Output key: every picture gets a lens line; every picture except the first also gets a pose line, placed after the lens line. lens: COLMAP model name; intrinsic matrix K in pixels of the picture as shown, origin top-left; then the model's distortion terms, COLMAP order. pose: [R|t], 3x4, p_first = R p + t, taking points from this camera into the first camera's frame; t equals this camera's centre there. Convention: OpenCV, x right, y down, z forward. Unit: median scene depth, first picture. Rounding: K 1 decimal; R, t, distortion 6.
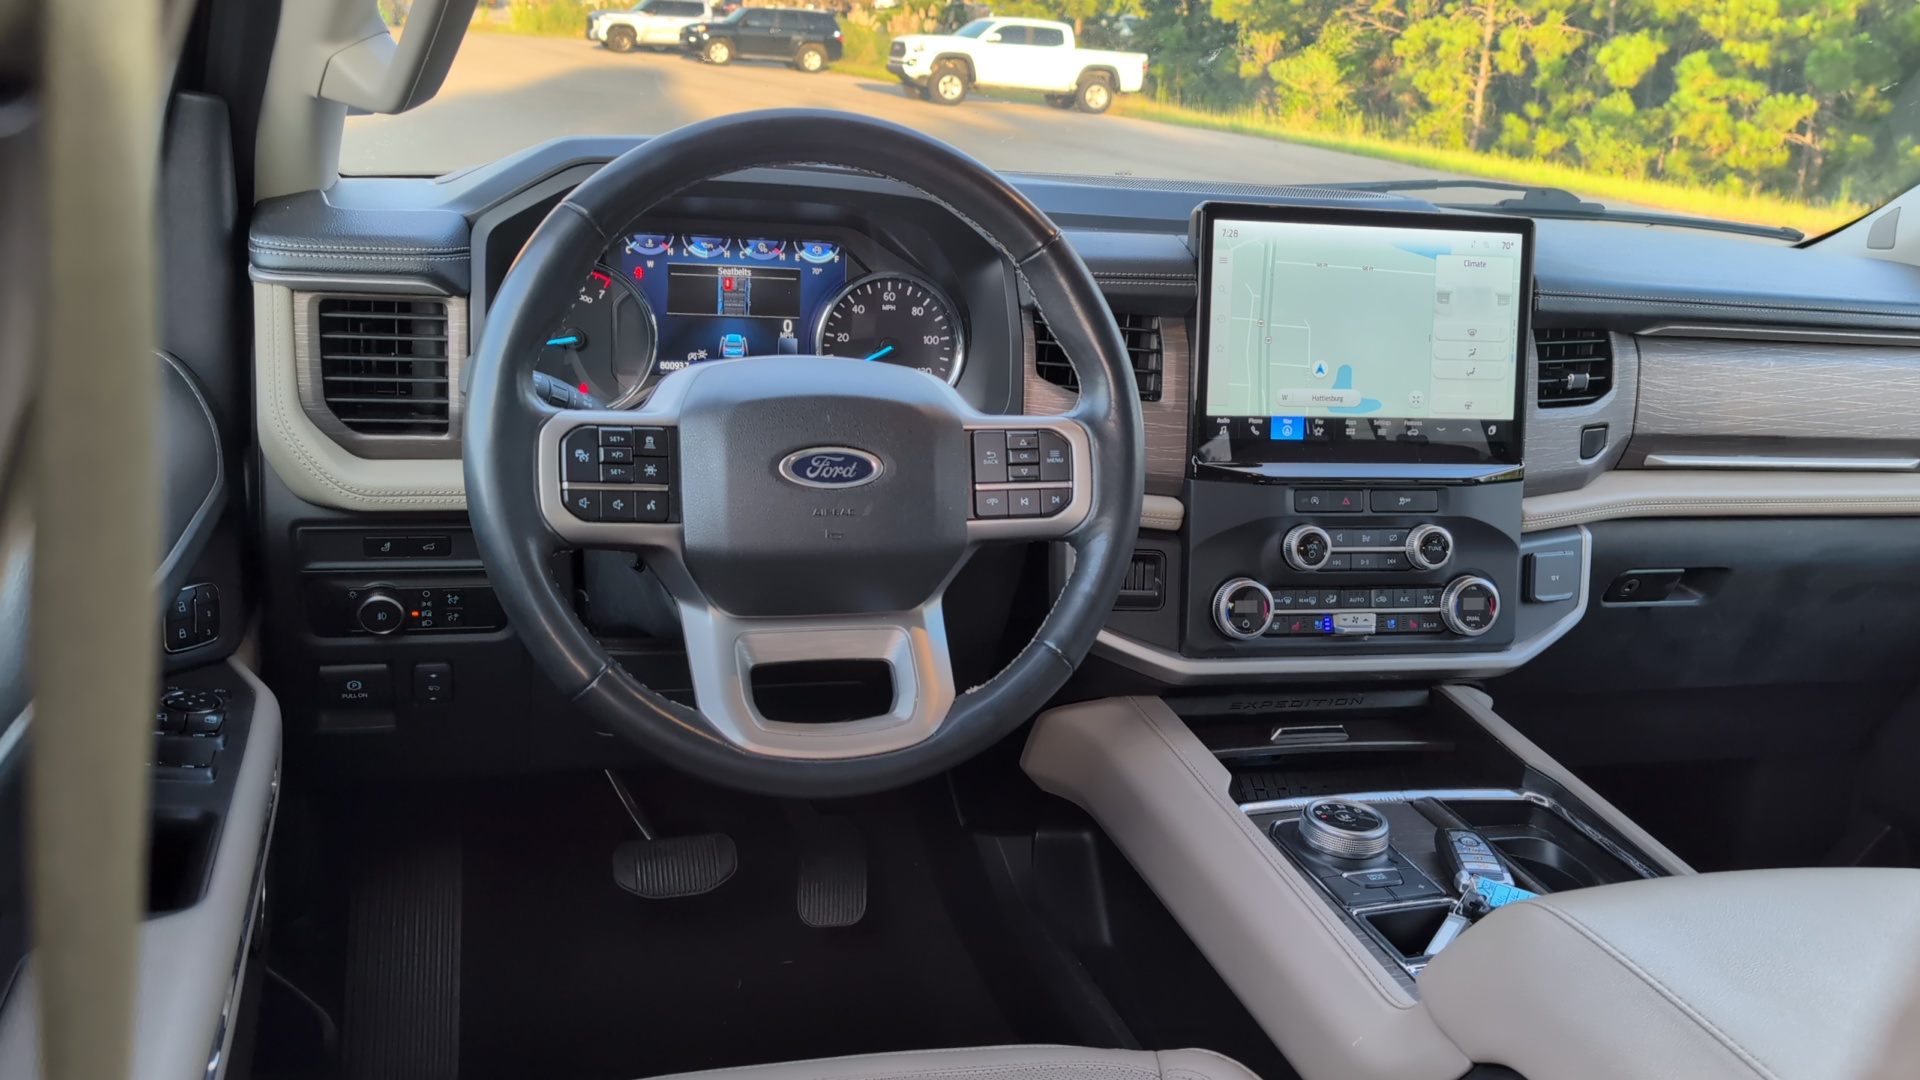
lens RADIAL K [[1605.8, 0, 998.6], [0, 1605.8, 536.9], [0, 0, 1]] dist [0.156381, -0.265987]
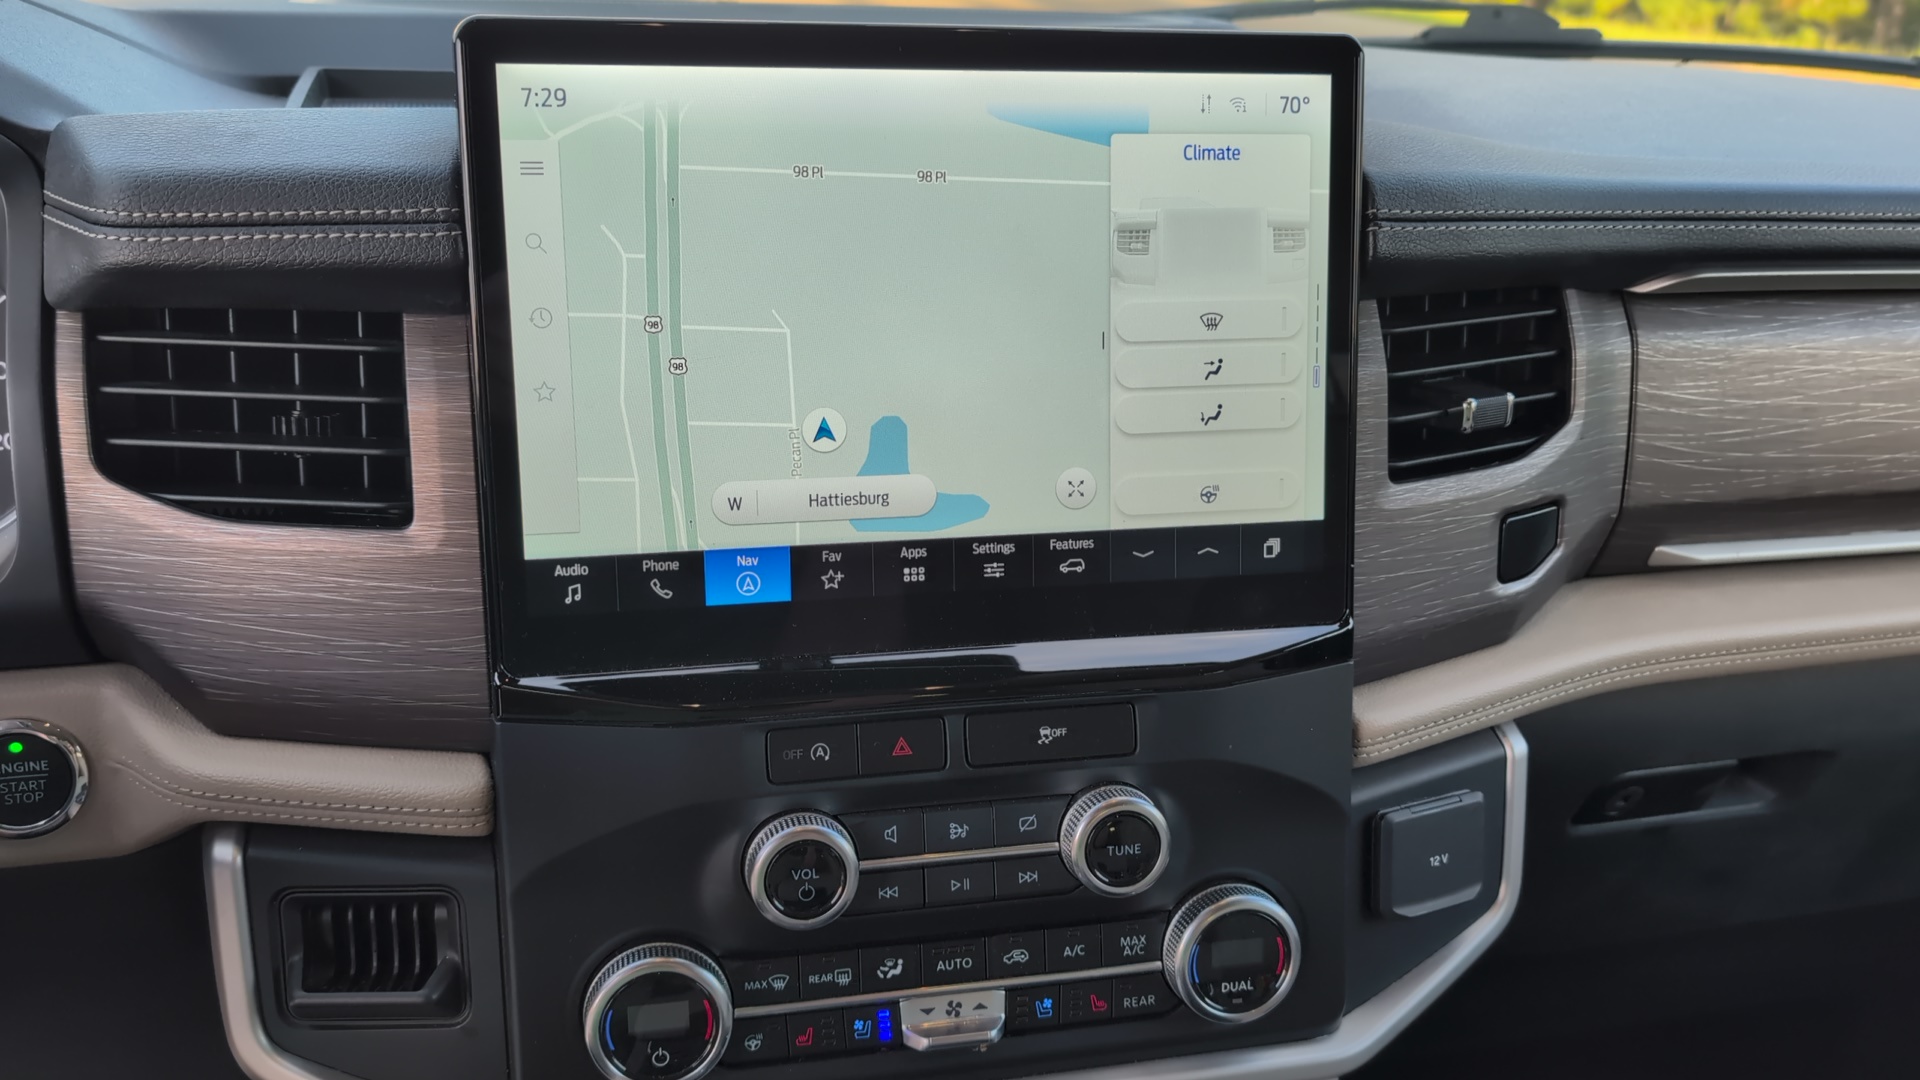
lens RADIAL K [[1620.2, 0, 960.0], [0, 1620.2, 540.0], [0, 0, 1]] dist [0.020446, 0.007841]
pose [[0.997849, -0.029597, -0.058487, 0.248965], [0.033375, 0.997346, 0.064704, -0.098405], [0.056416, -0.066517, 0.996189, 0.579530]]
